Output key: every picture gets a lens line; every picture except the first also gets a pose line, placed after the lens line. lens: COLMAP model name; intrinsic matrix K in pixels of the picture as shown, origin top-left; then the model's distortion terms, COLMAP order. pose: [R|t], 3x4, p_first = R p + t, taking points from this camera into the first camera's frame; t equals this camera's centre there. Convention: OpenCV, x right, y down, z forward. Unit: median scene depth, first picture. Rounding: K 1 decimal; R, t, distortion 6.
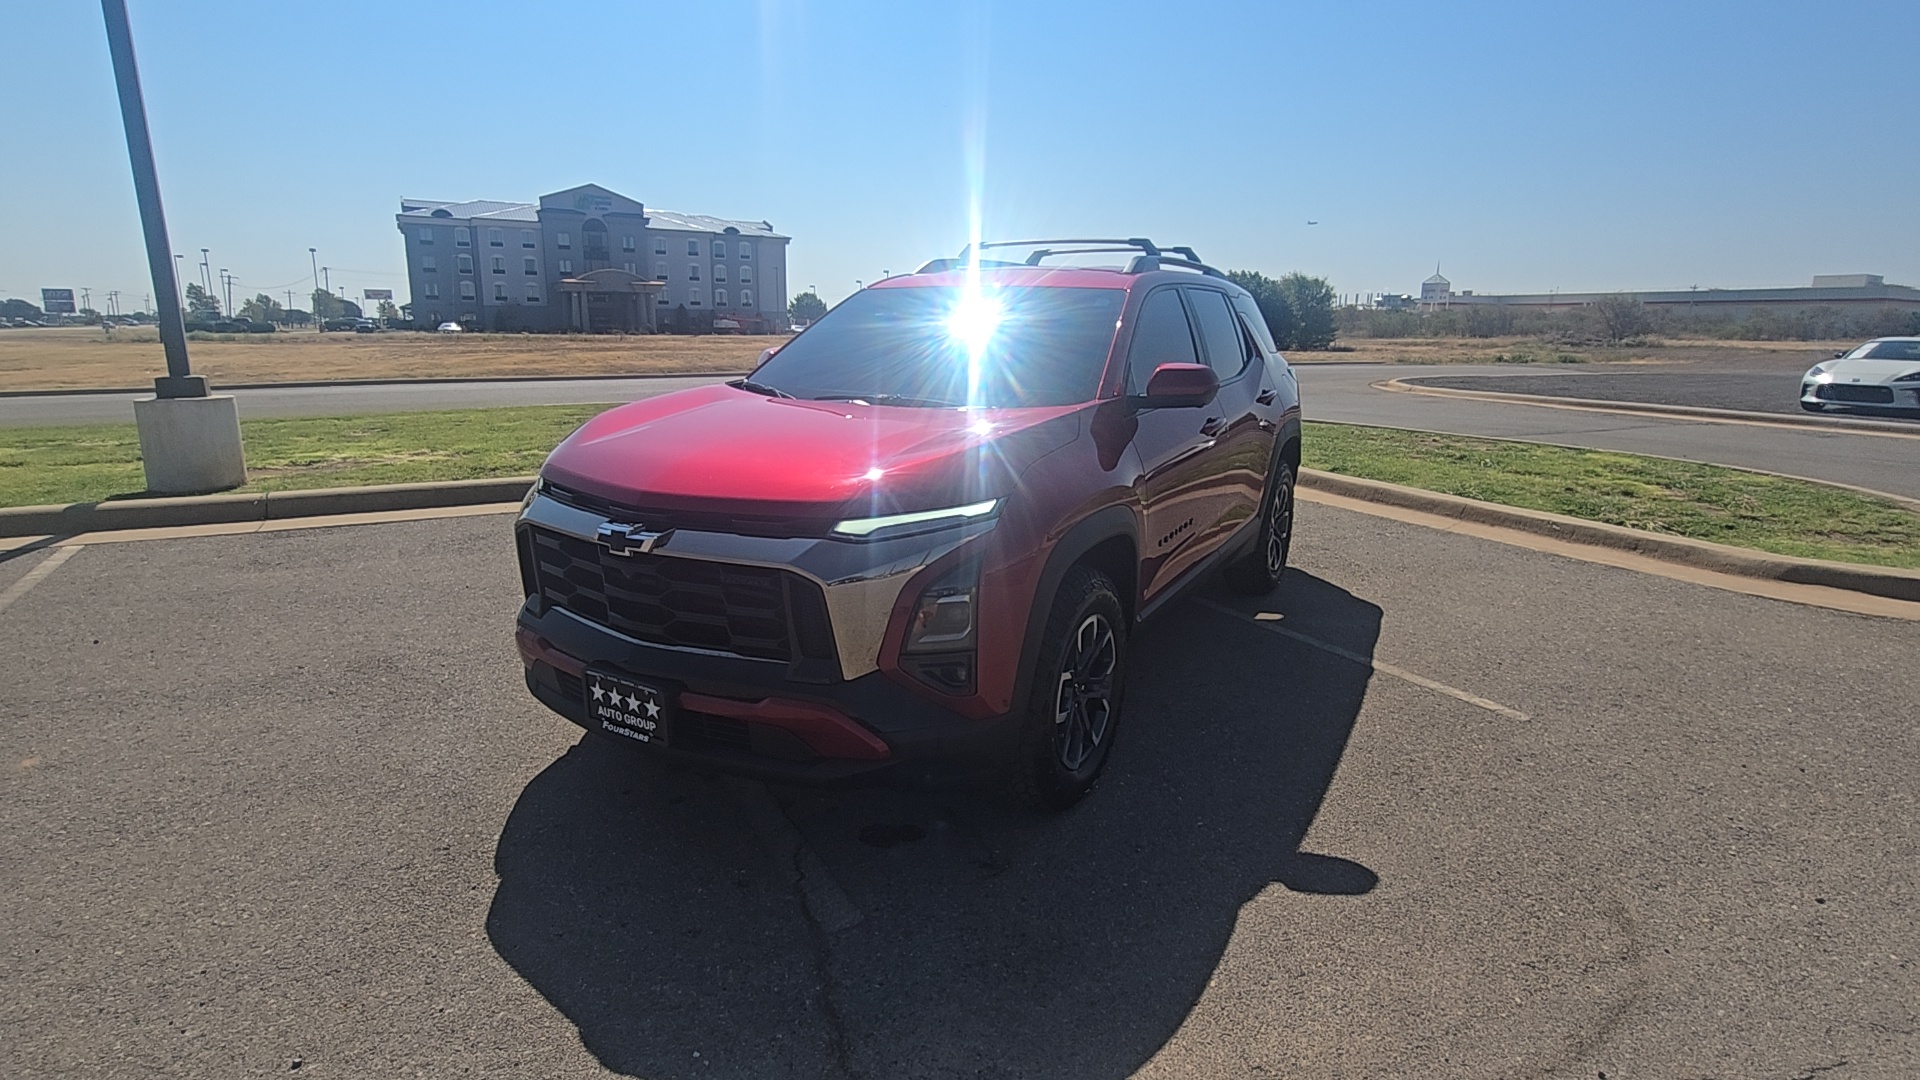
lens RADIAL K [[988.2, 0, 964.7], [0, 988.2, 546.1], [0, 0, 1]] dist [-0.002491, 0.000239]
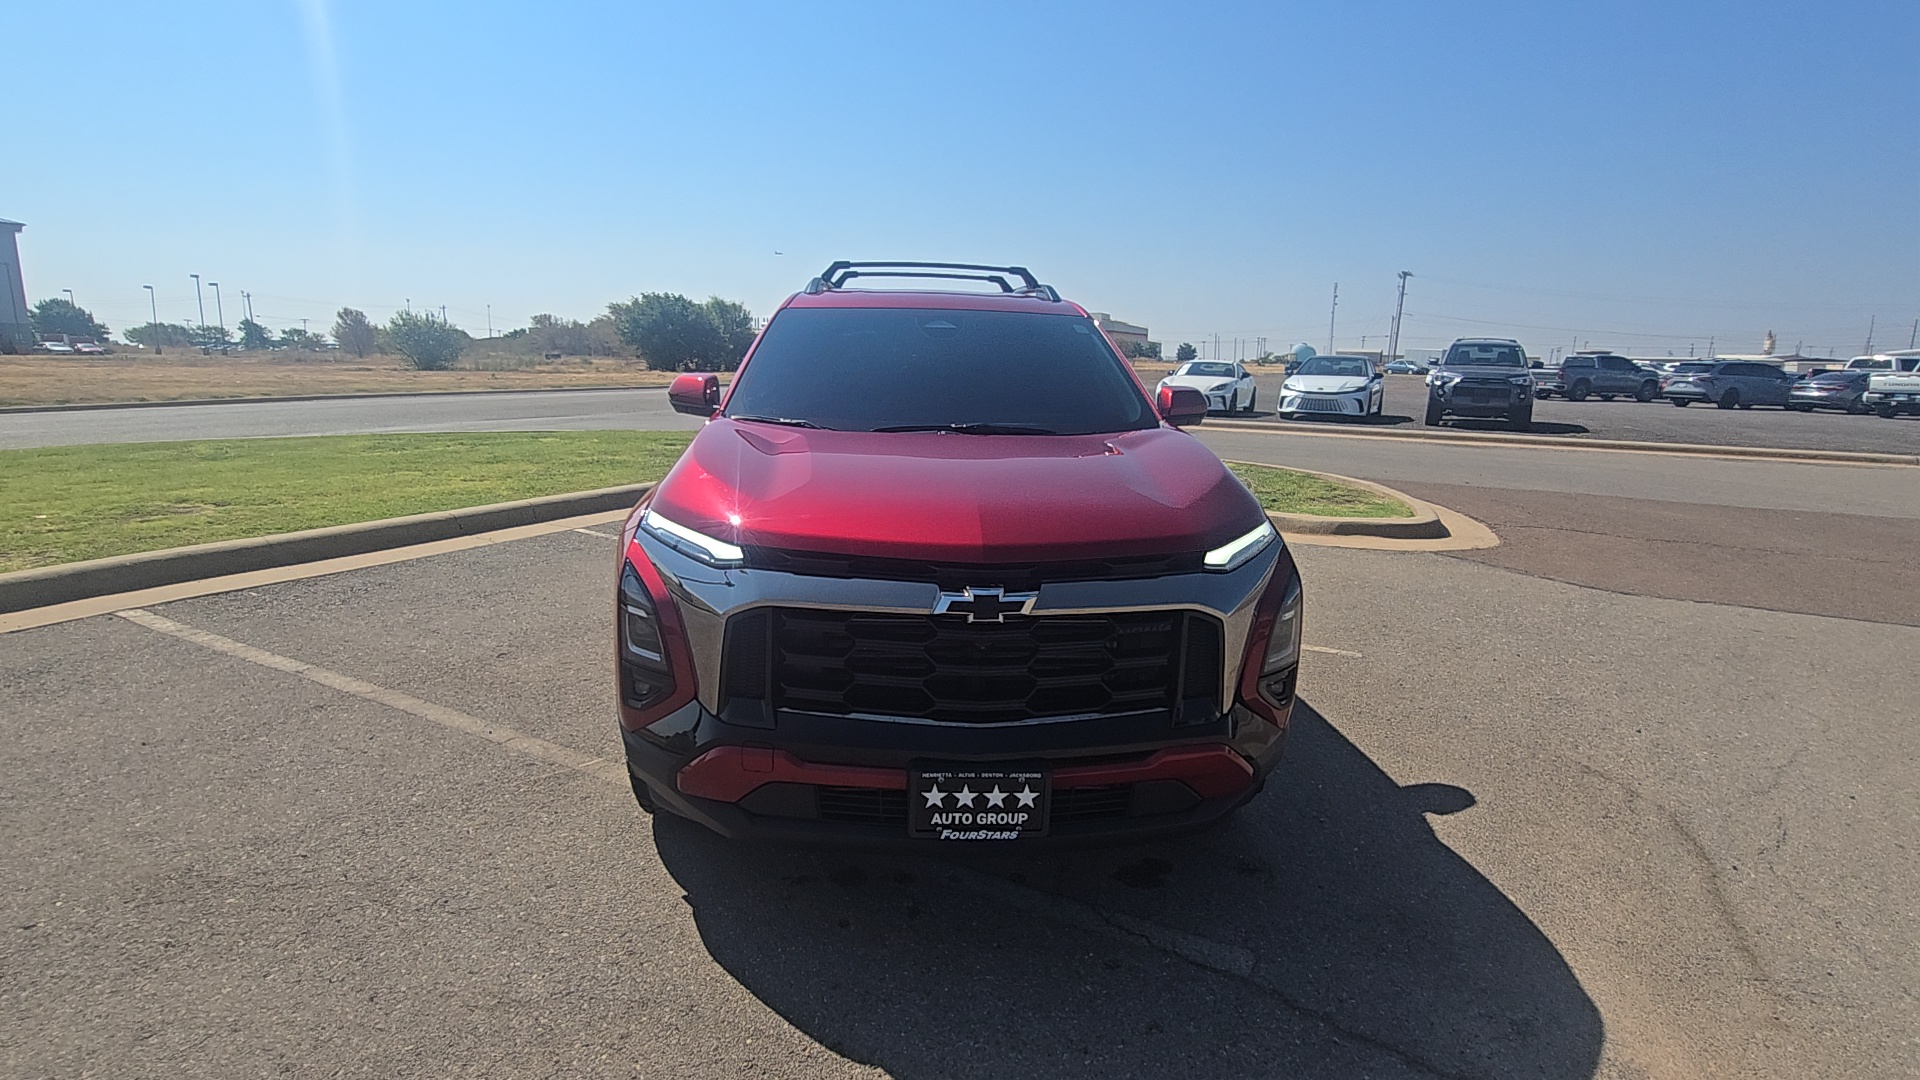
lens RADIAL K [[988.2, 0, 935.0], [0, 988.2, 540.1], [0, 0, 1]] dist [-0.002491, 0.000239]
pose [[0.821883, -0.101383, 0.560563, -0.807180], [0.115960, 0.993207, 0.009614, -0.070966], [-0.557730, 0.057101, 0.828056, 0.311754]]
